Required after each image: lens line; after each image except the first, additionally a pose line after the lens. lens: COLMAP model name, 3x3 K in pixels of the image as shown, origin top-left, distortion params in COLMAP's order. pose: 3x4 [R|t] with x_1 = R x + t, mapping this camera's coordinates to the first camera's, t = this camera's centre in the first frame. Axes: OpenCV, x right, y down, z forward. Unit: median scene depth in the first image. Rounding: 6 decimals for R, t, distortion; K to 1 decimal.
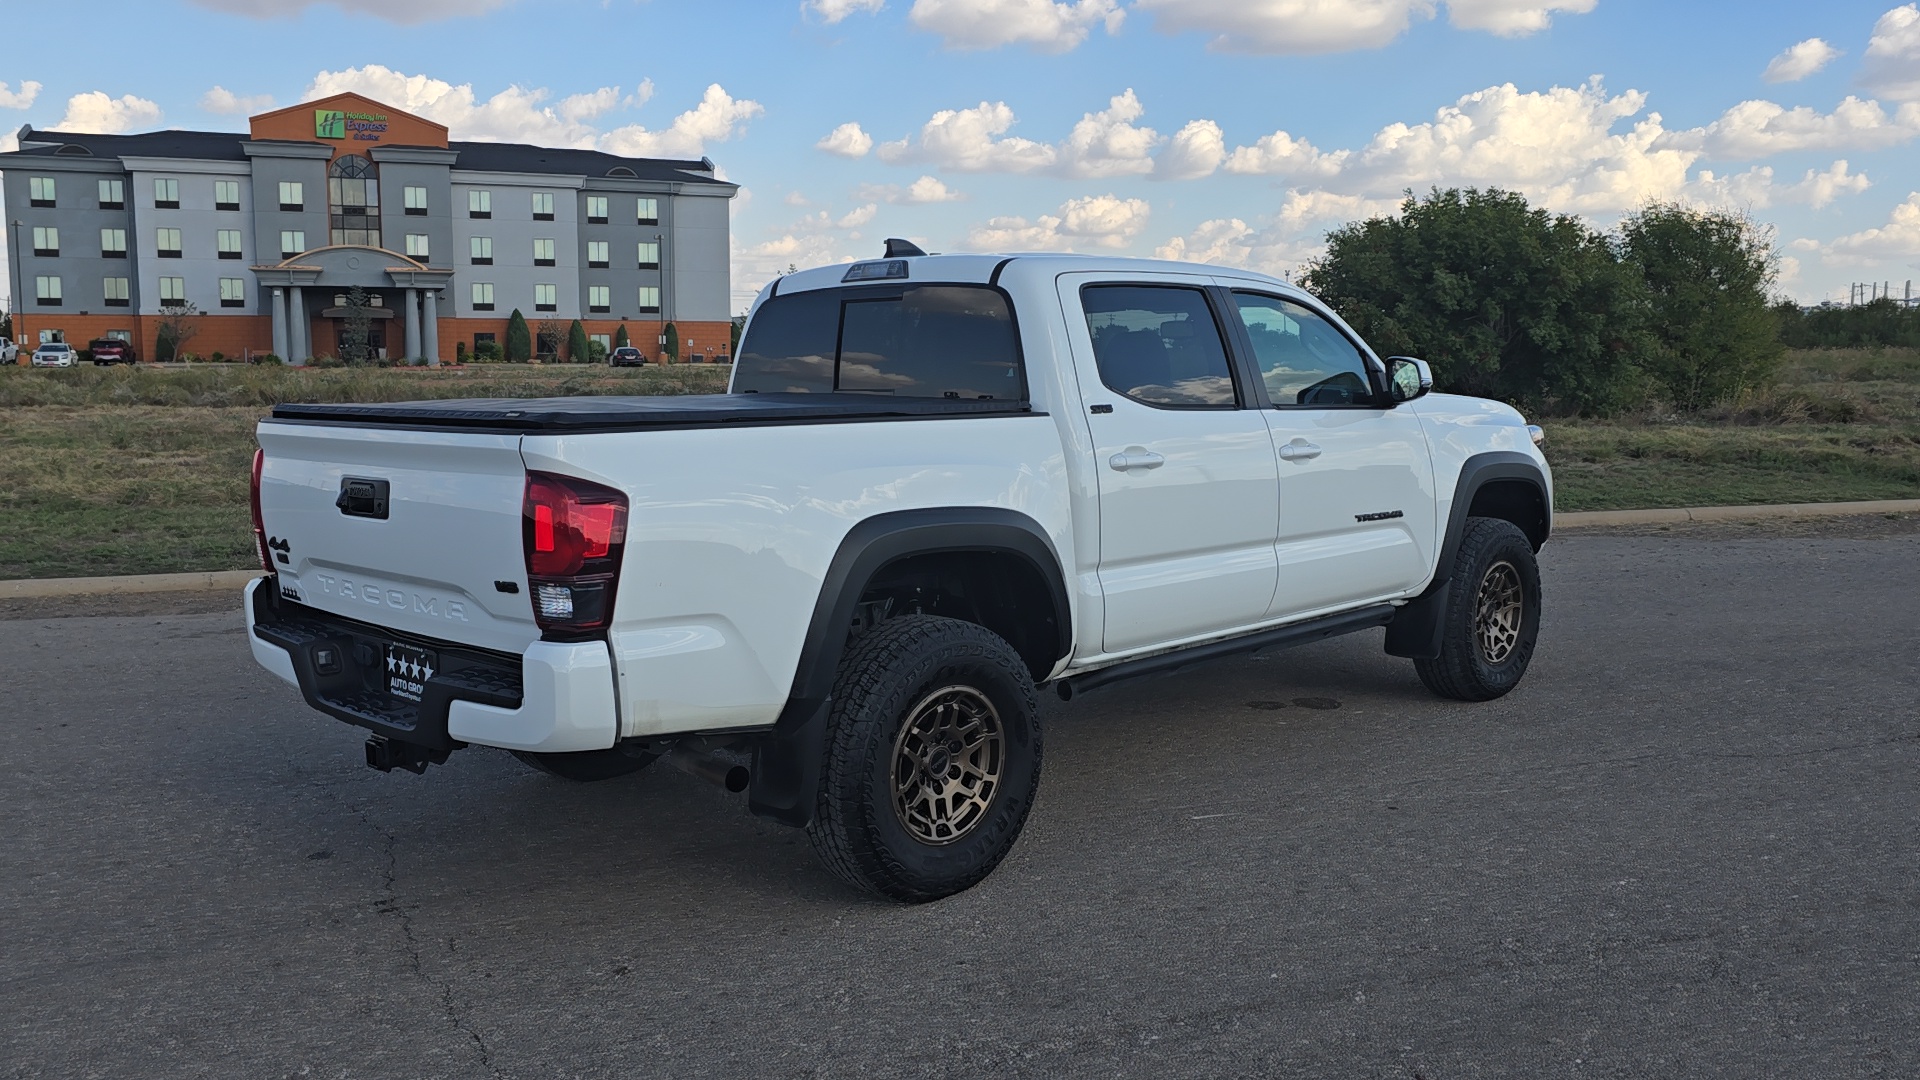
lens RADIAL K [[1623.9, 0, 958.0], [0, 1623.9, 535.8], [0, 0, 1]] dist [-0.016282, 0.017989]
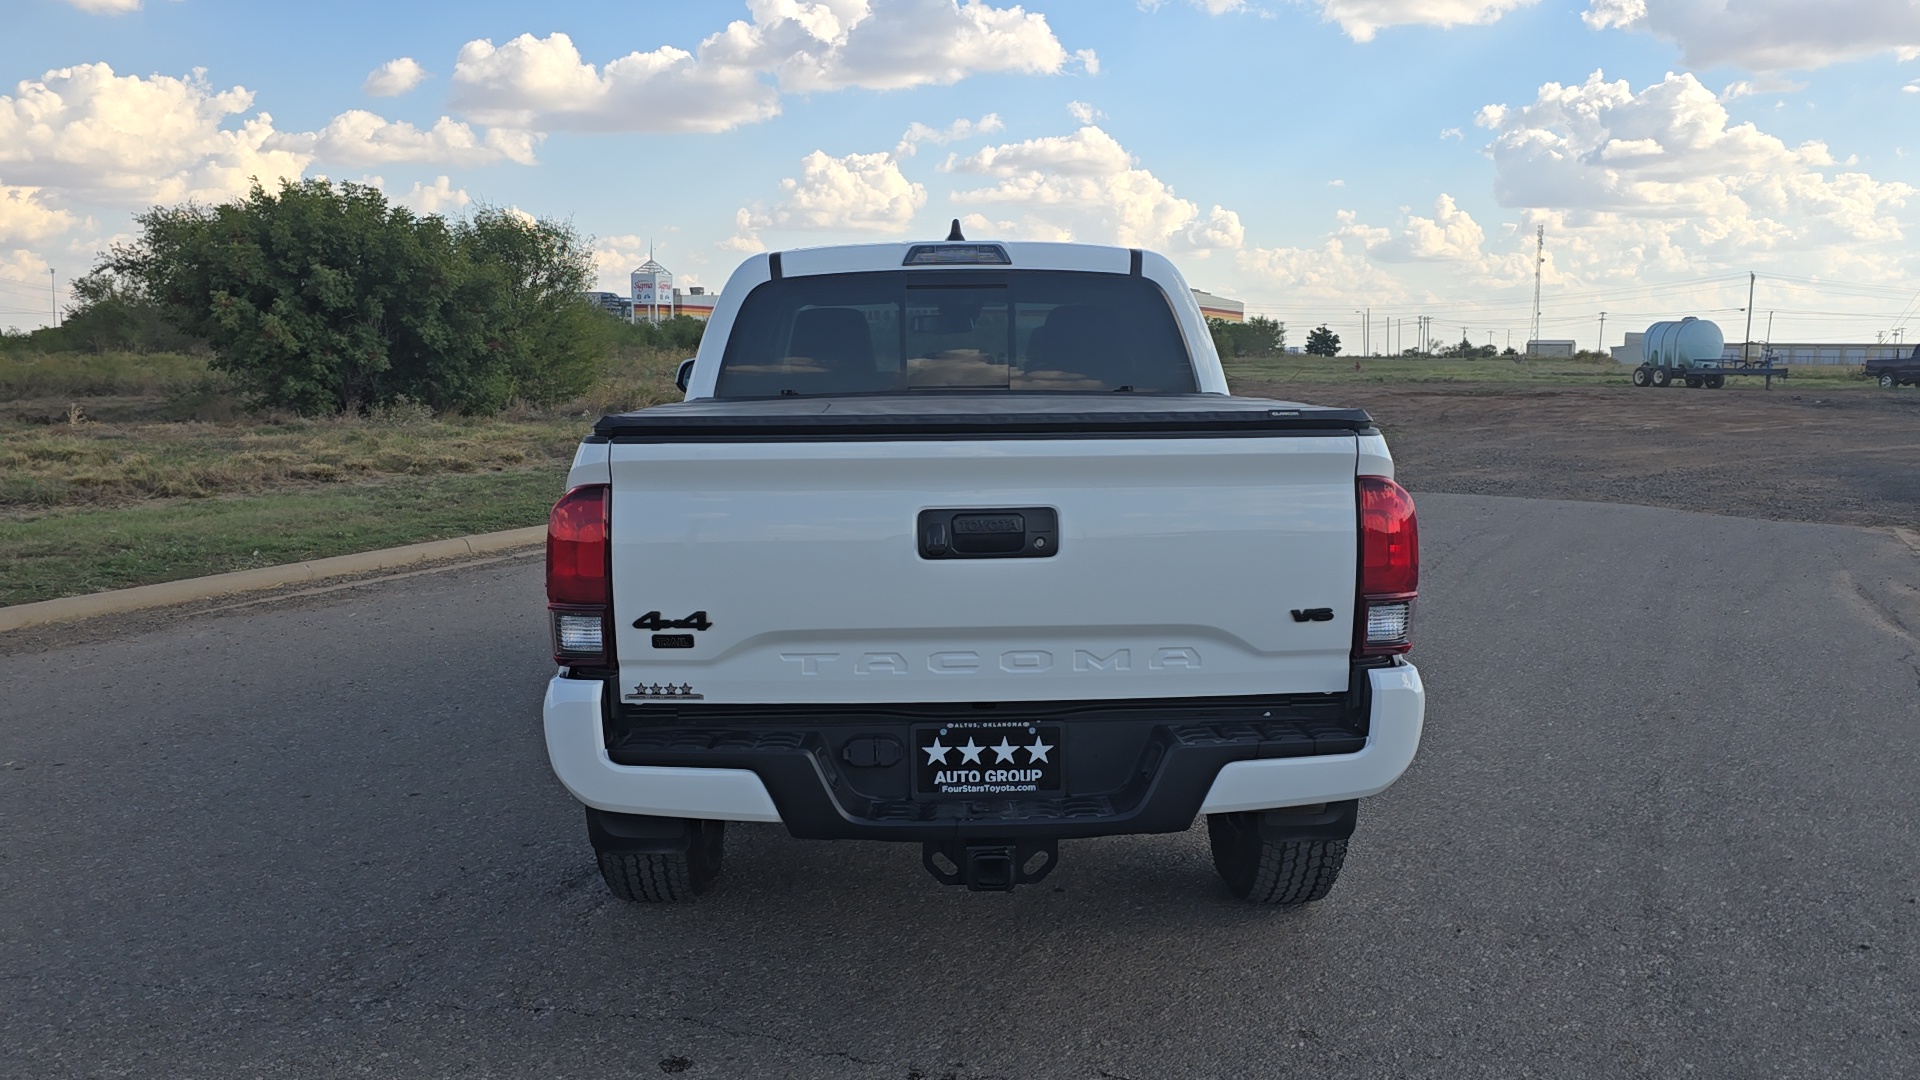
lens RADIAL K [[1623.9, 0, 963.2], [0, 1623.9, 545.6], [0, 0, 1]] dist [-0.016282, 0.017989]
pose [[0.678781, -0.084233, 0.729494, -0.152142], [0.080263, 0.995958, 0.040317, -0.008060], [-0.729941, 0.031185, 0.682798, 0.081726]]
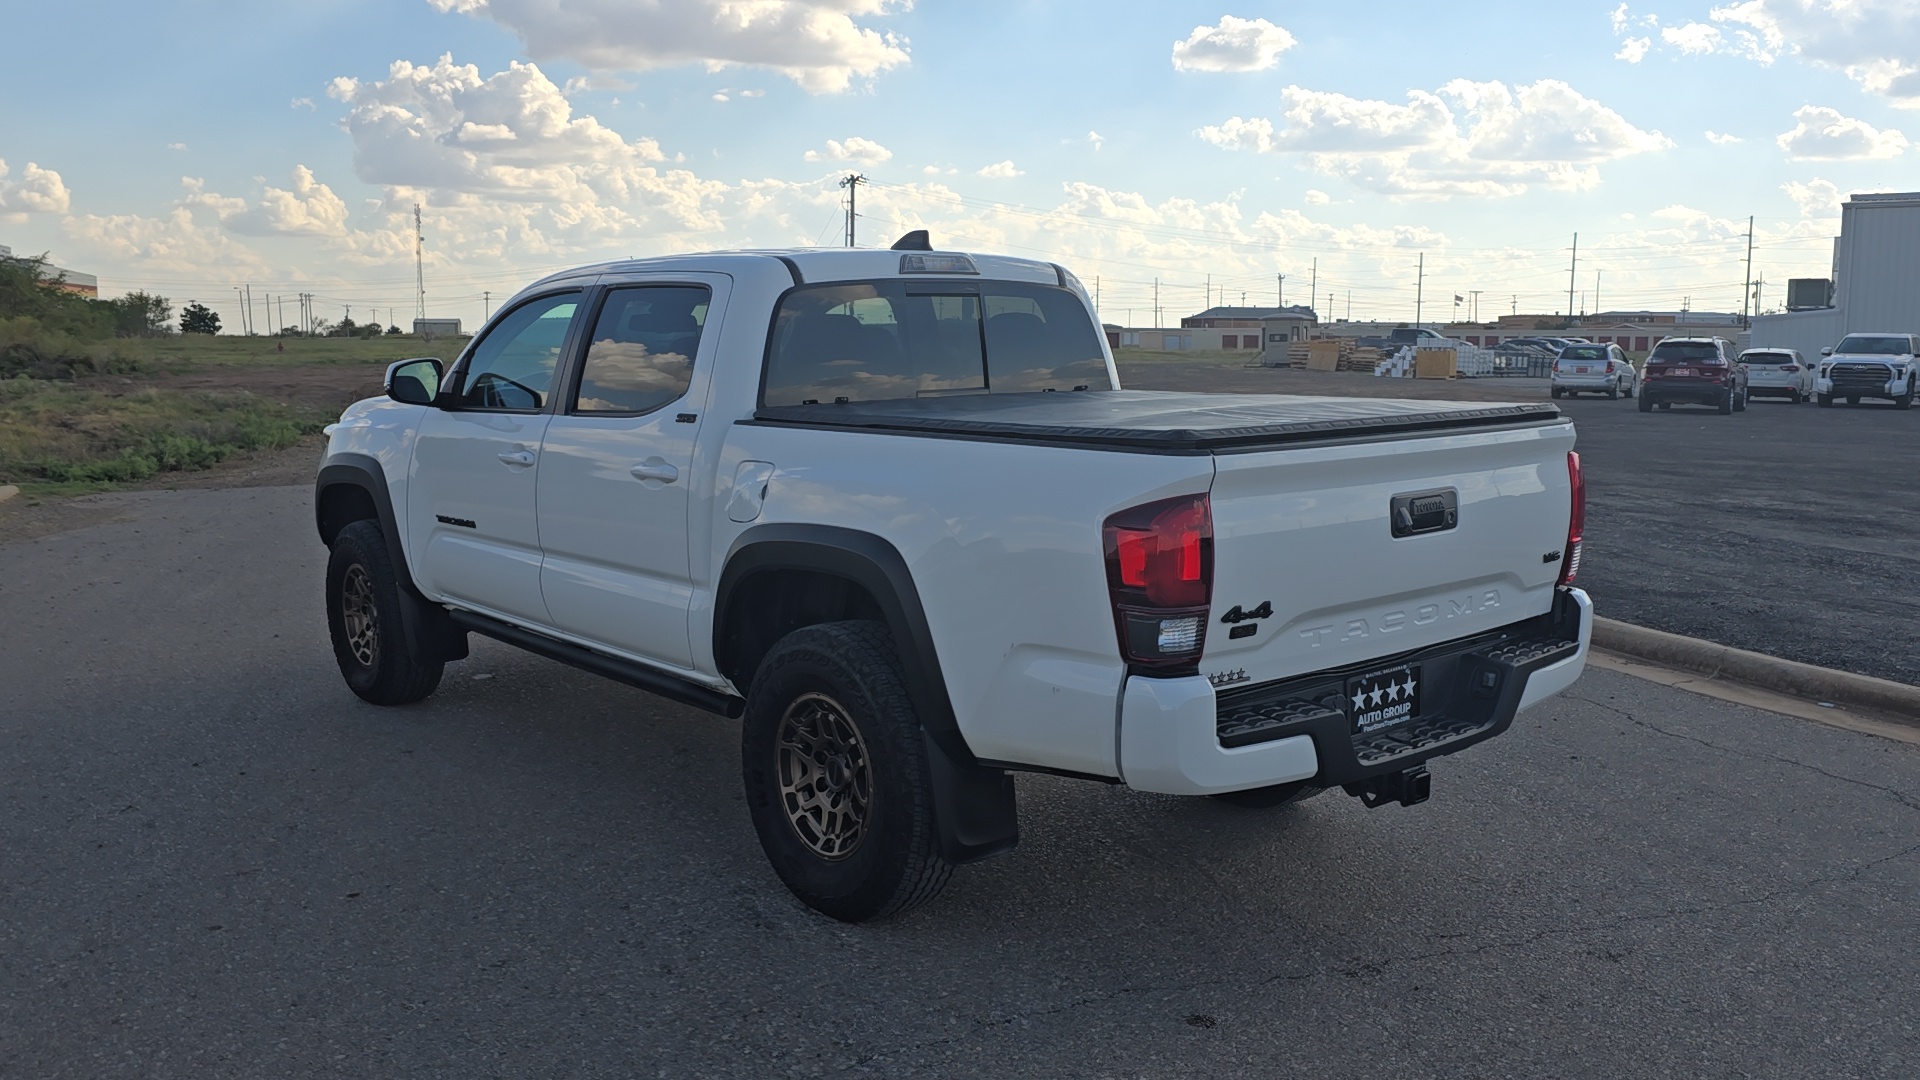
lens RADIAL K [[1623.9, 0, 981.1], [0, 1623.9, 544.6], [0, 0, 1]] dist [-0.016282, 0.017989]
pose [[0.068647, -0.127758, 0.989427, -0.215105], [0.110880, 0.986599, 0.119700, -0.023950], [-0.991460, 0.101491, 0.081893, 0.194149]]
